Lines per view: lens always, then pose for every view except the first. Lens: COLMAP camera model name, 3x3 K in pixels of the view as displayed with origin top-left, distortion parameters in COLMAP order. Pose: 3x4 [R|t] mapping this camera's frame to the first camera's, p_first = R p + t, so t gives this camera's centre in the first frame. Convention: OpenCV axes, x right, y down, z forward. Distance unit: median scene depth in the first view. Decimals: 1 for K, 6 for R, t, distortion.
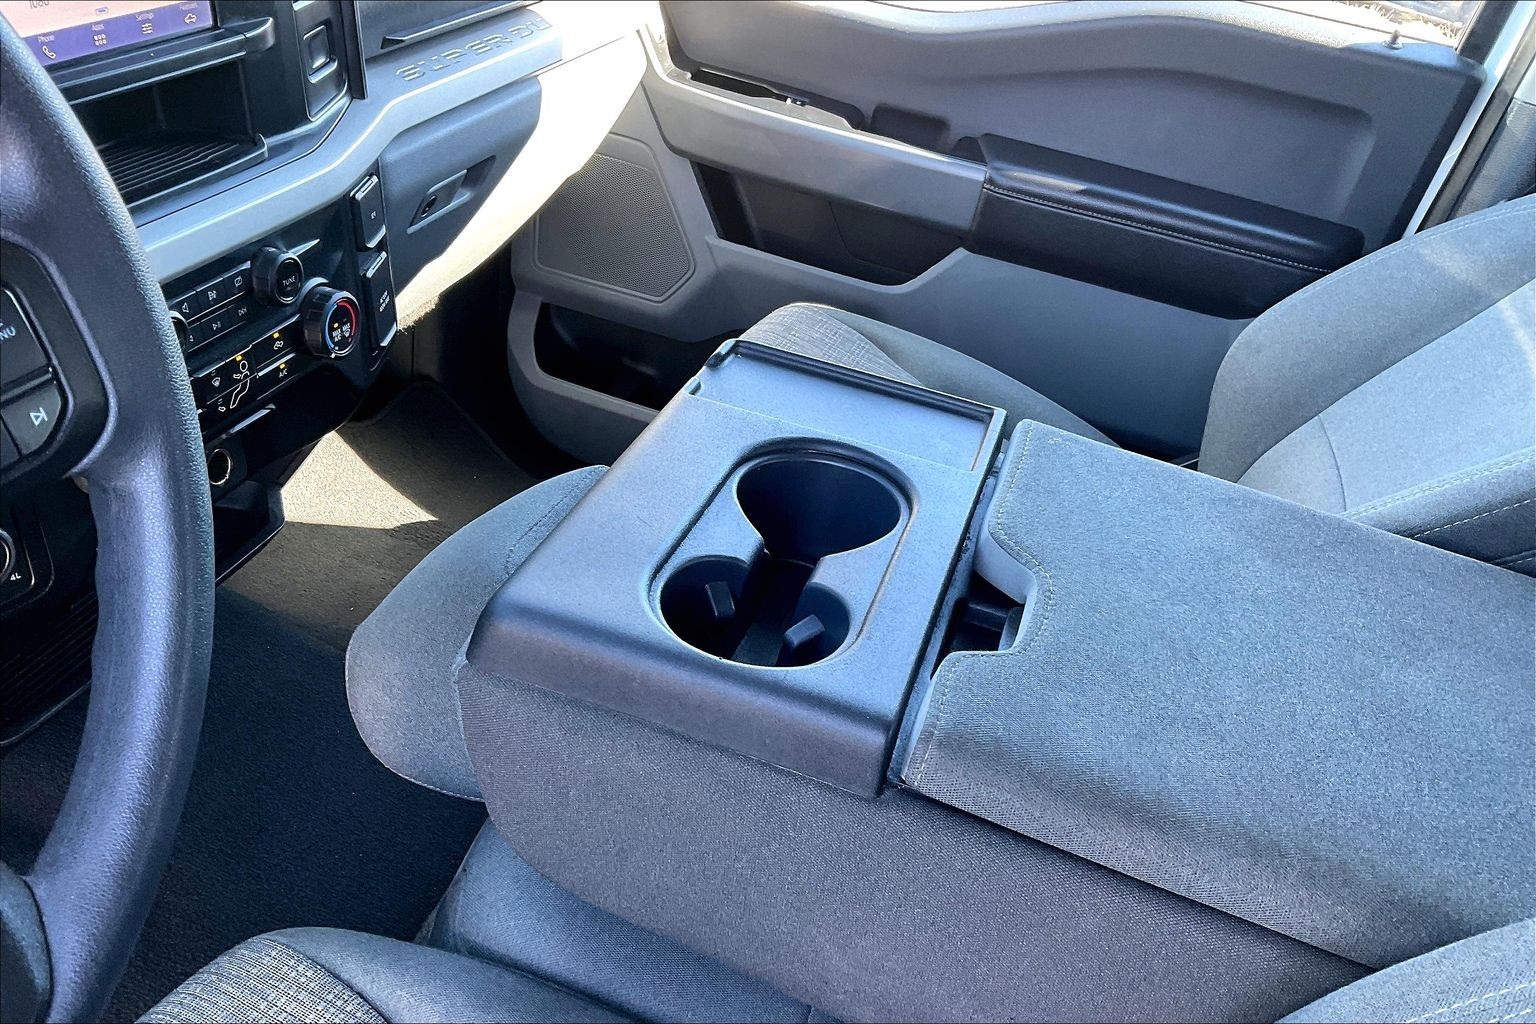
lens RADIAL K [[1260.8, 0, 768.0], [0, 1260.8, 512.0], [0, 0, 1]] dist [0.103861, -0.205352]
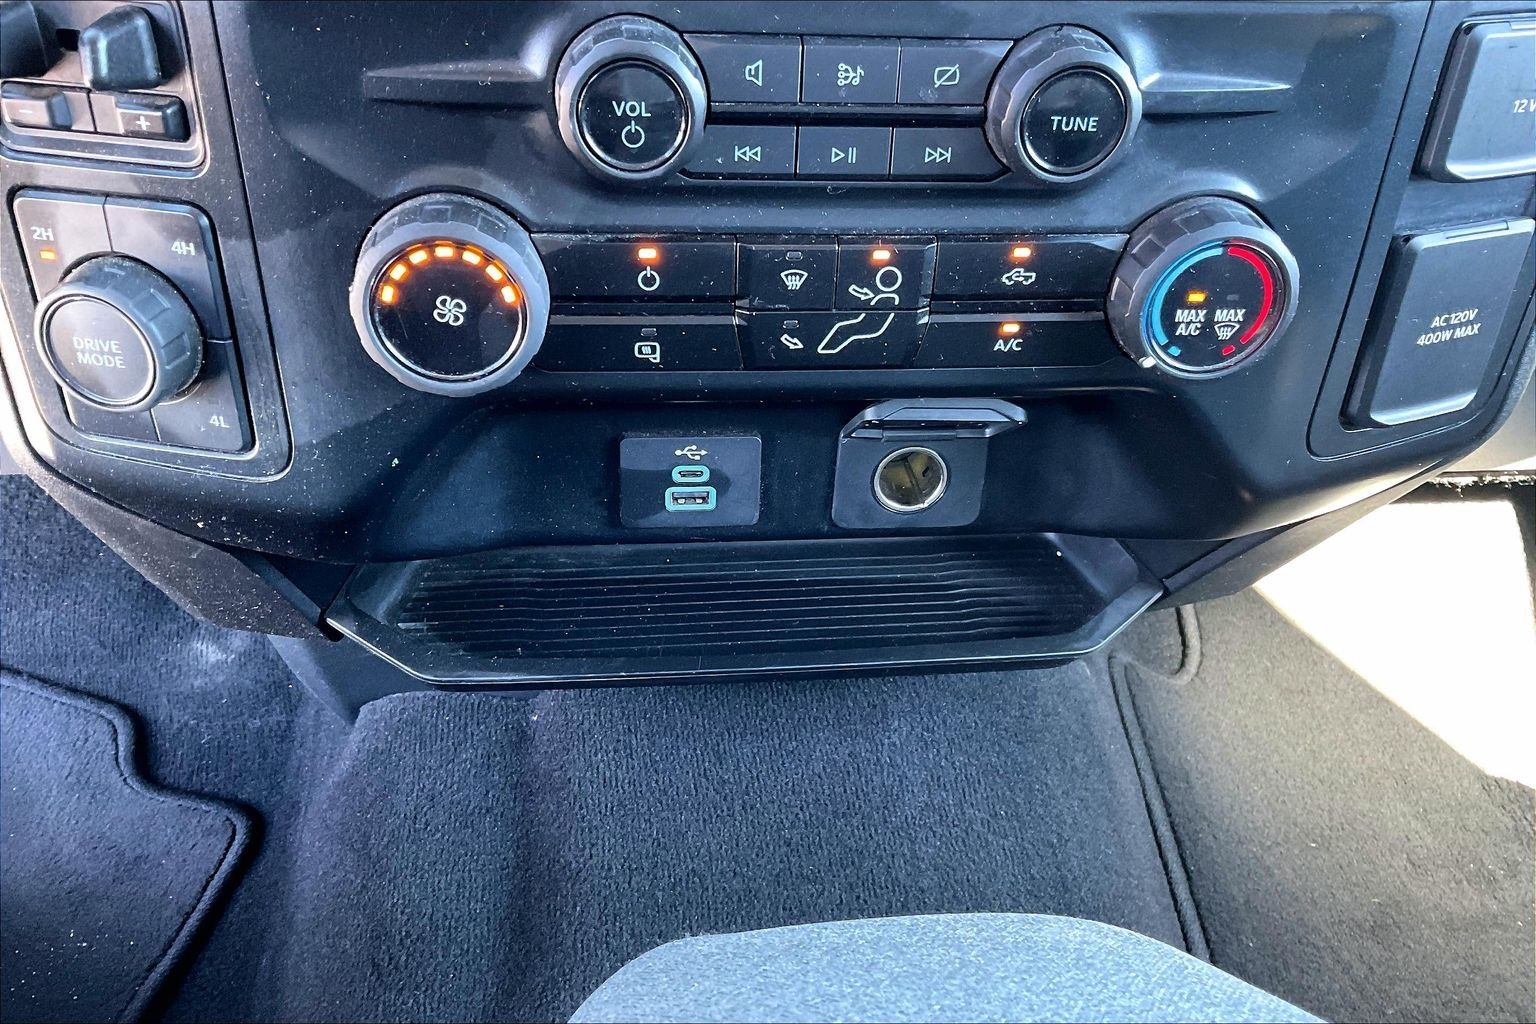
lens RADIAL K [[1260.8, 0, 768.0], [0, 1260.8, 512.0], [0, 0, 1]] dist [0.103861, -0.205352]
pose [[0.406629, 0.460076, -0.789293, -0.050959], [-0.485383, 0.840718, 0.239991, -0.119276], [0.773987, 0.285522, 0.565174, 0.684164]]
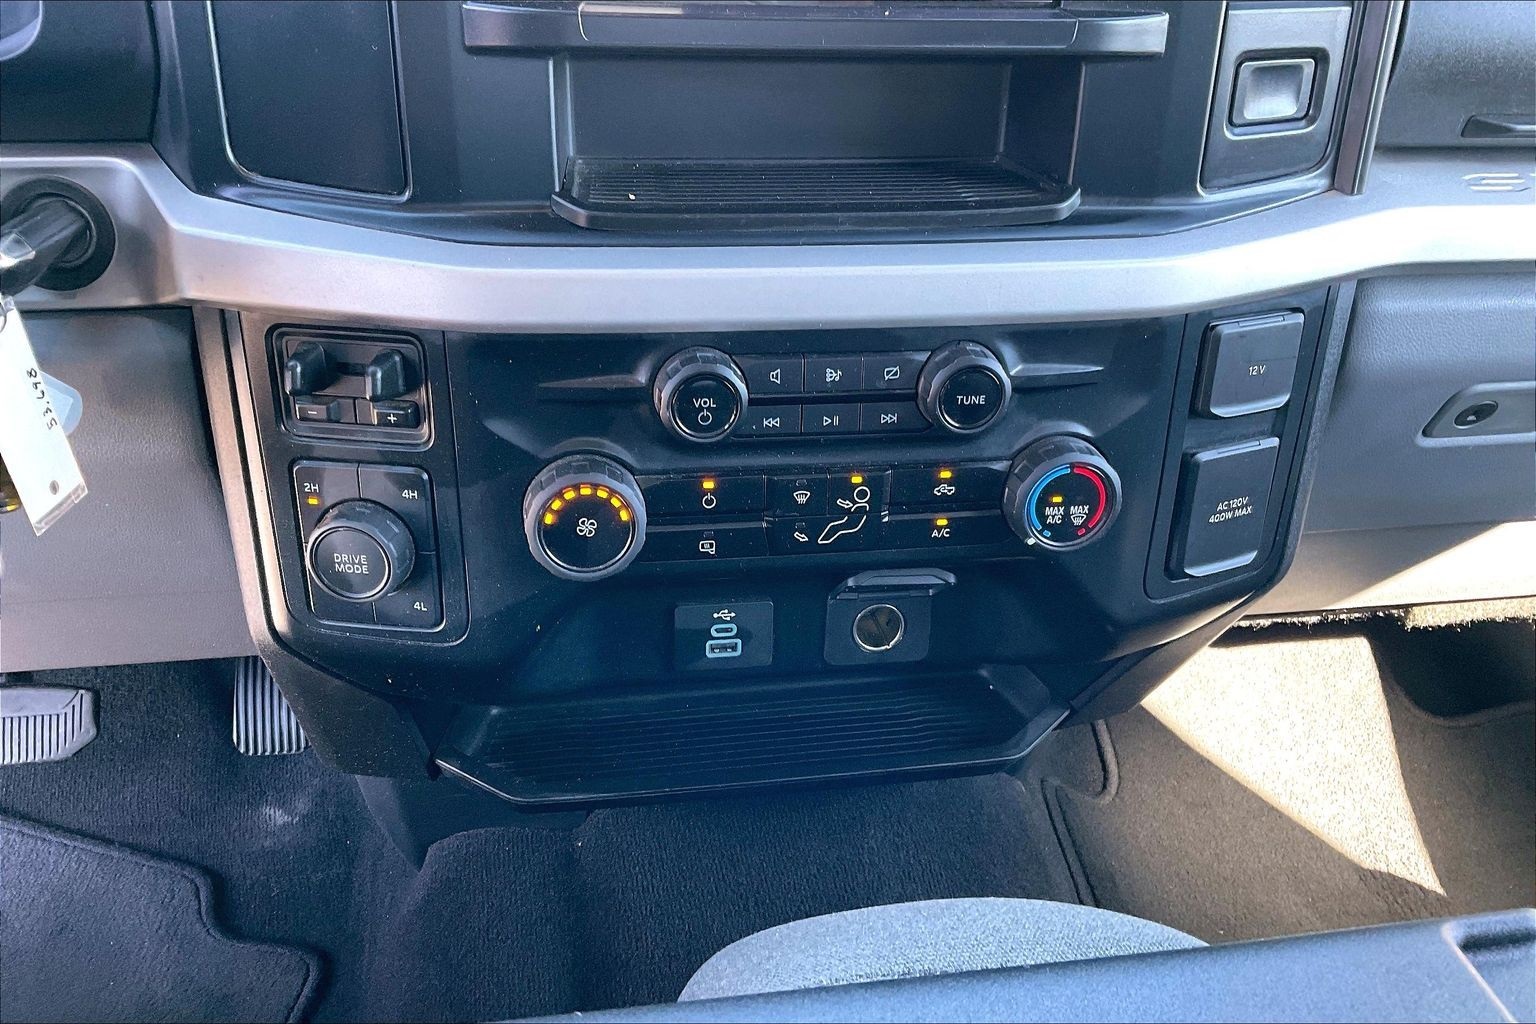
lens RADIAL K [[1260.8, 0, 768.0], [0, 1260.8, 512.0], [0, 0, 1]] dist [0.103861, -0.205352]
pose [[0.461930, 0.326689, -0.824557, 0.103447], [-0.456313, 0.884744, 0.094900, -0.133410], [0.760525, 0.332419, 0.557763, 0.544644]]
